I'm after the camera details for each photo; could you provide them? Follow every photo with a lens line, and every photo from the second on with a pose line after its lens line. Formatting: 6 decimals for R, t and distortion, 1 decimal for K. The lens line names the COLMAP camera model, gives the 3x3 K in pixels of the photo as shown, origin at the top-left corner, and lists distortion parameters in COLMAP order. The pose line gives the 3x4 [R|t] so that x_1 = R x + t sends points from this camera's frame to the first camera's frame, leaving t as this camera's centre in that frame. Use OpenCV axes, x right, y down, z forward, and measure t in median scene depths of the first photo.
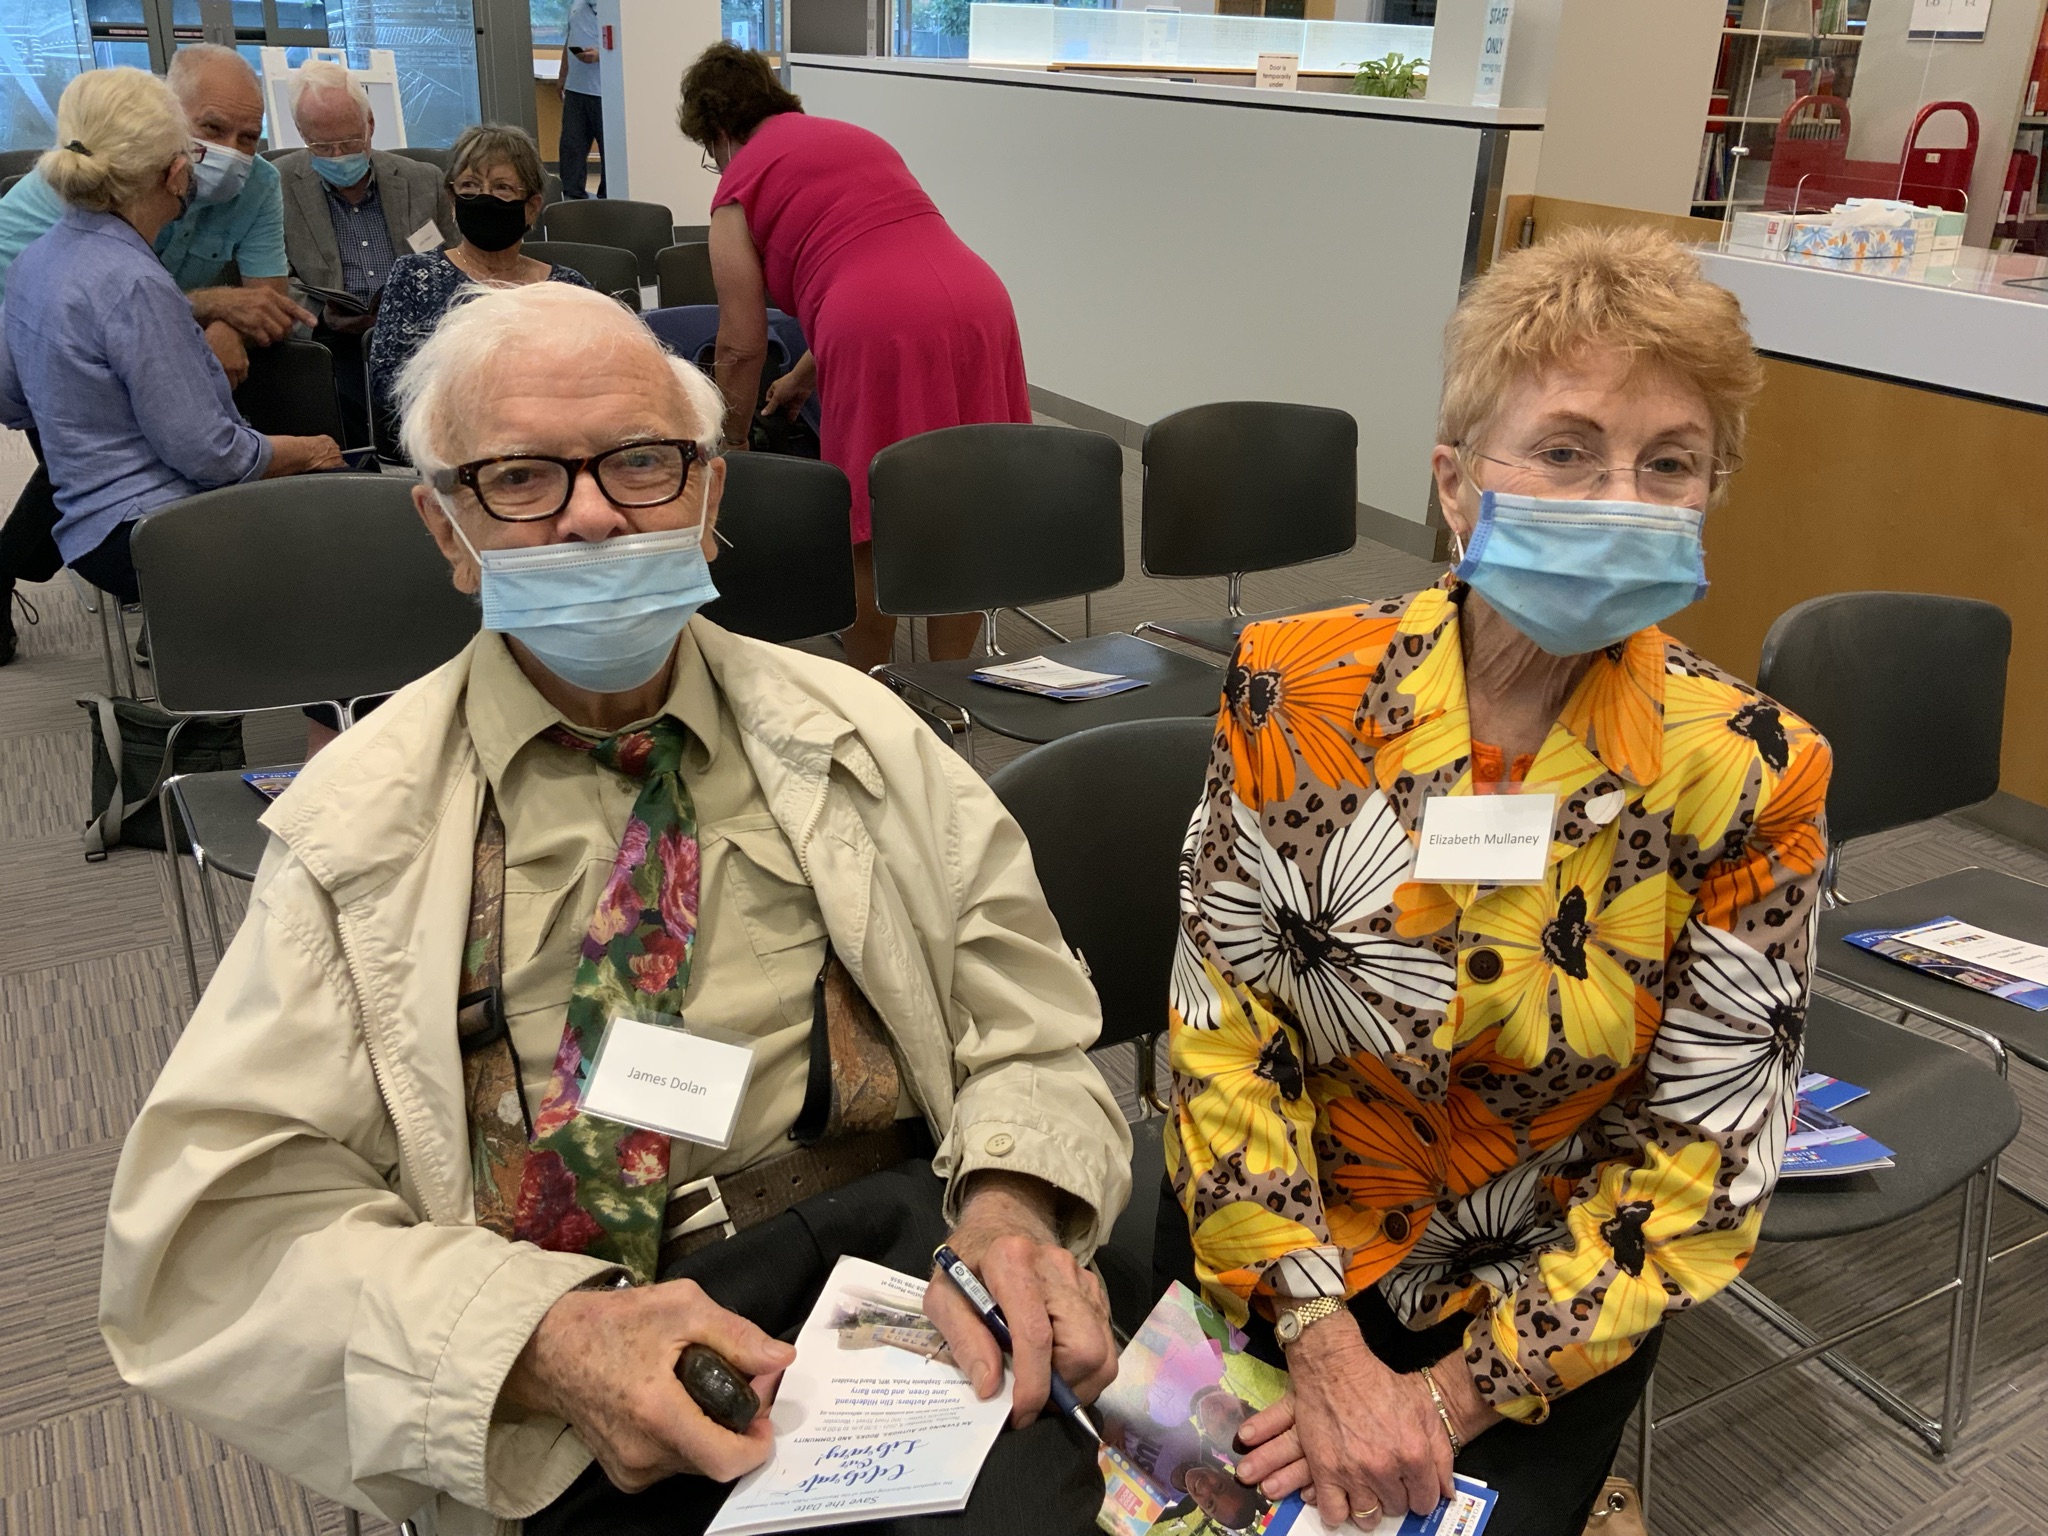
lens RADIAL K [[1684.0, 0, 1024.0], [0, 1684.0, 768.0], [0, 0, 1]] dist [0.104082, -0.146043]
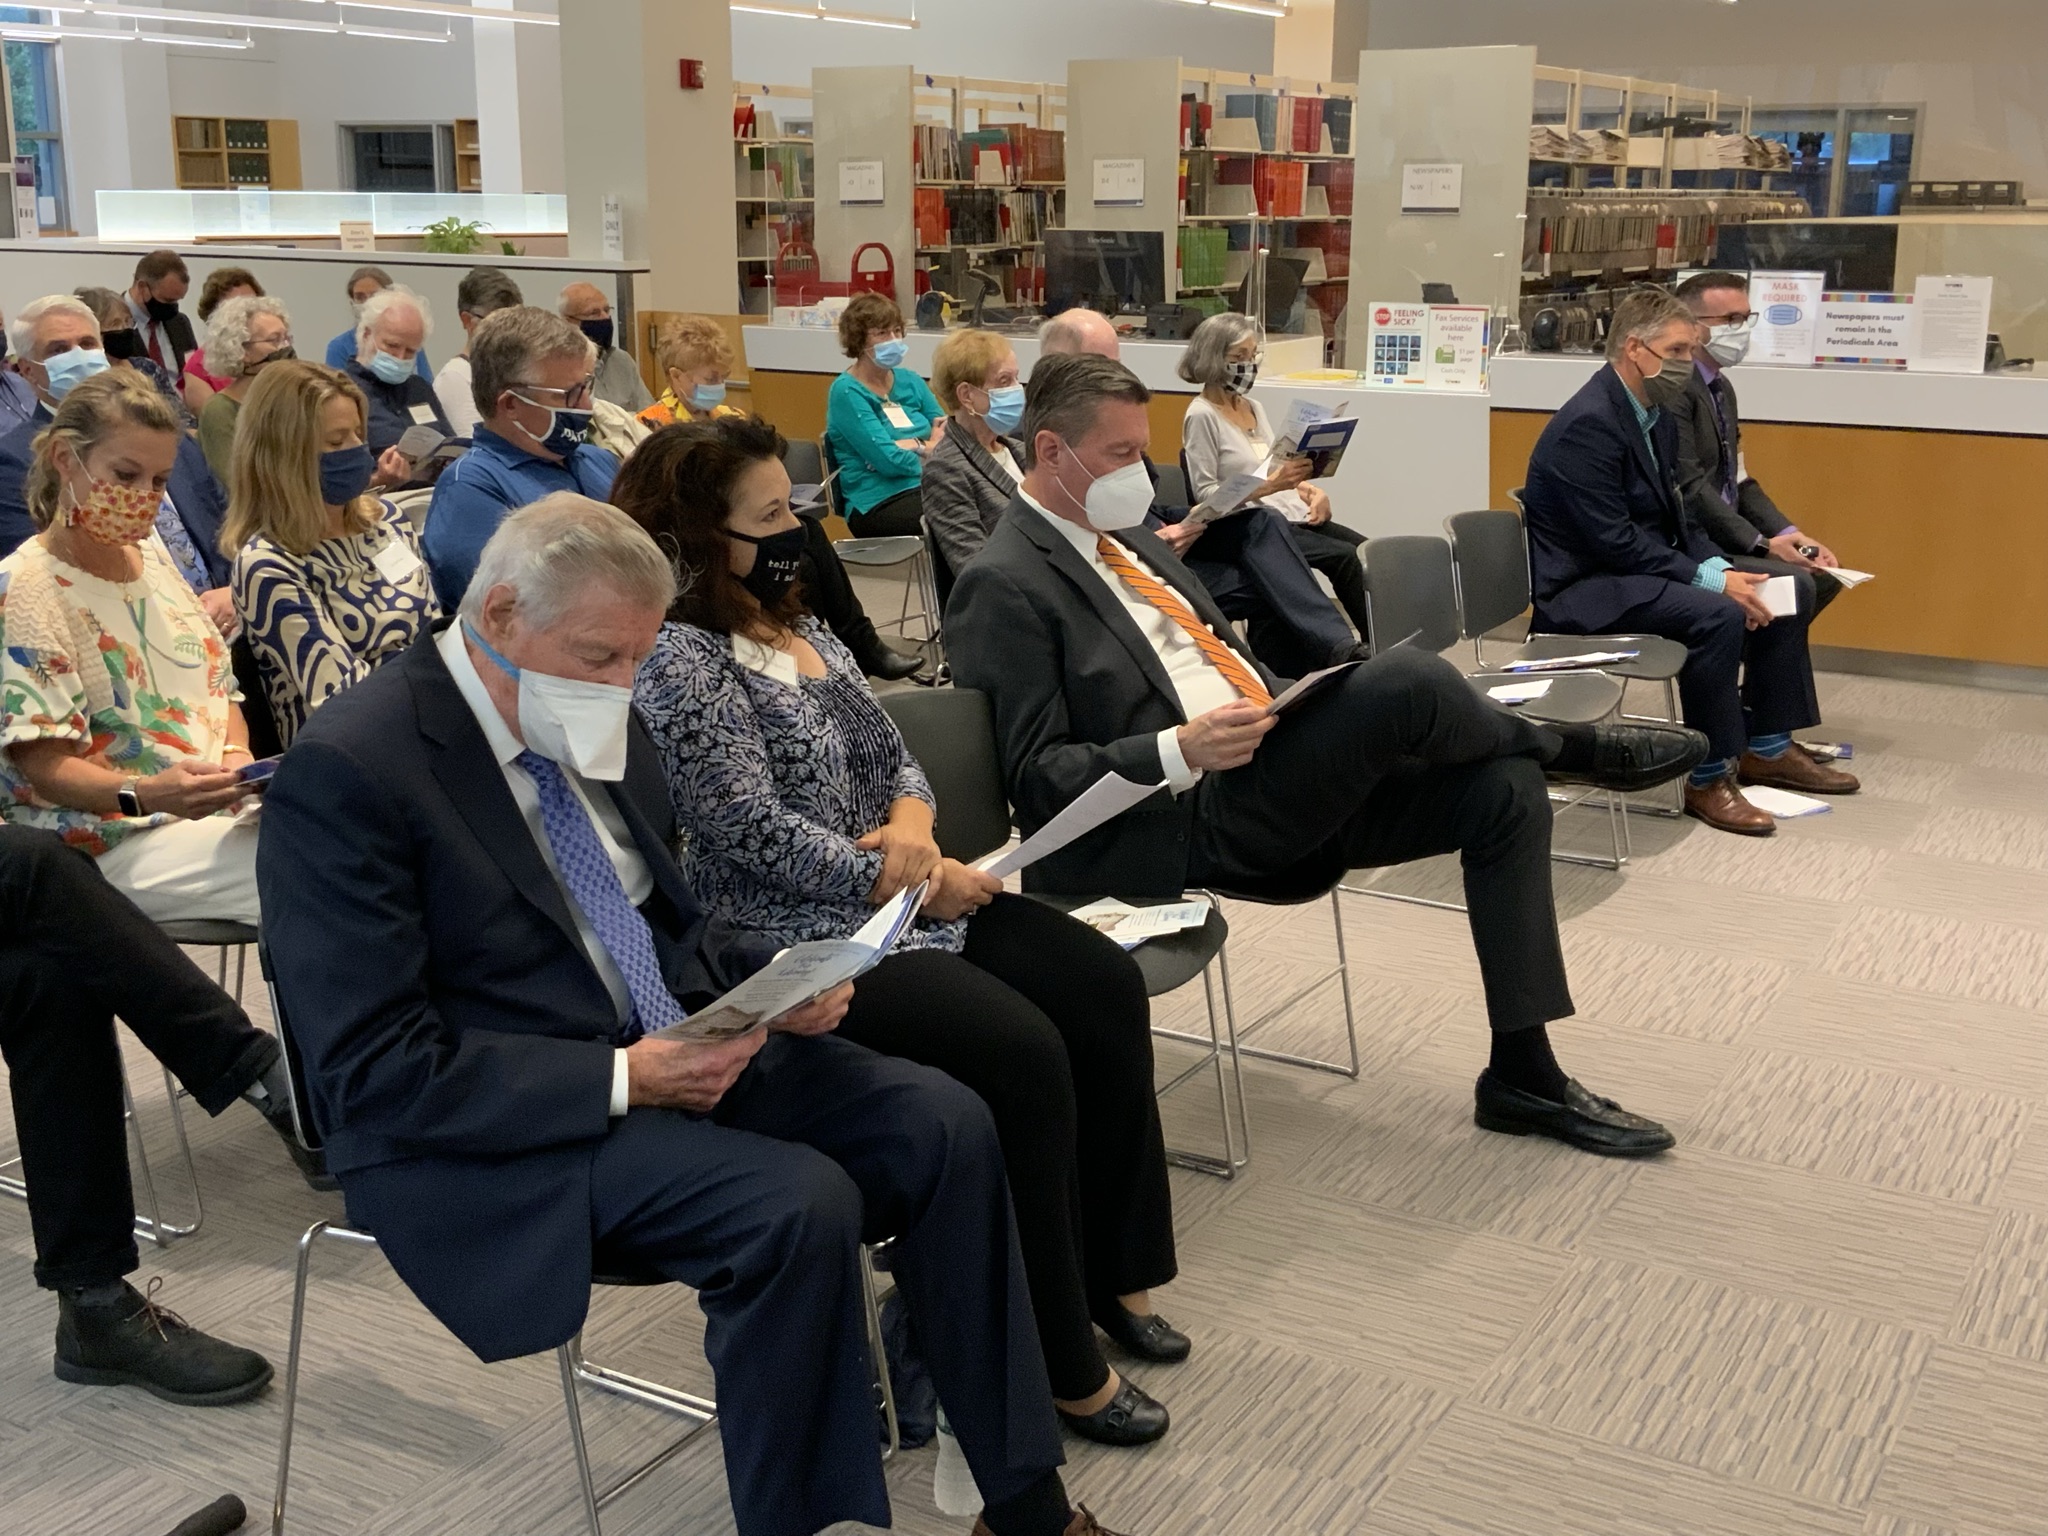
lens RADIAL K [[2332.7, 0, 1024.0], [0, 2332.7, 768.0], [0, 0, 1]] dist [0.007931, 0.016757]
pose [[0.872281, -0.149563, 0.465572, -0.382234], [0.217812, 0.971250, -0.096075, 0.295304], [-0.437817, 0.185212, 0.879780, -0.801201]]
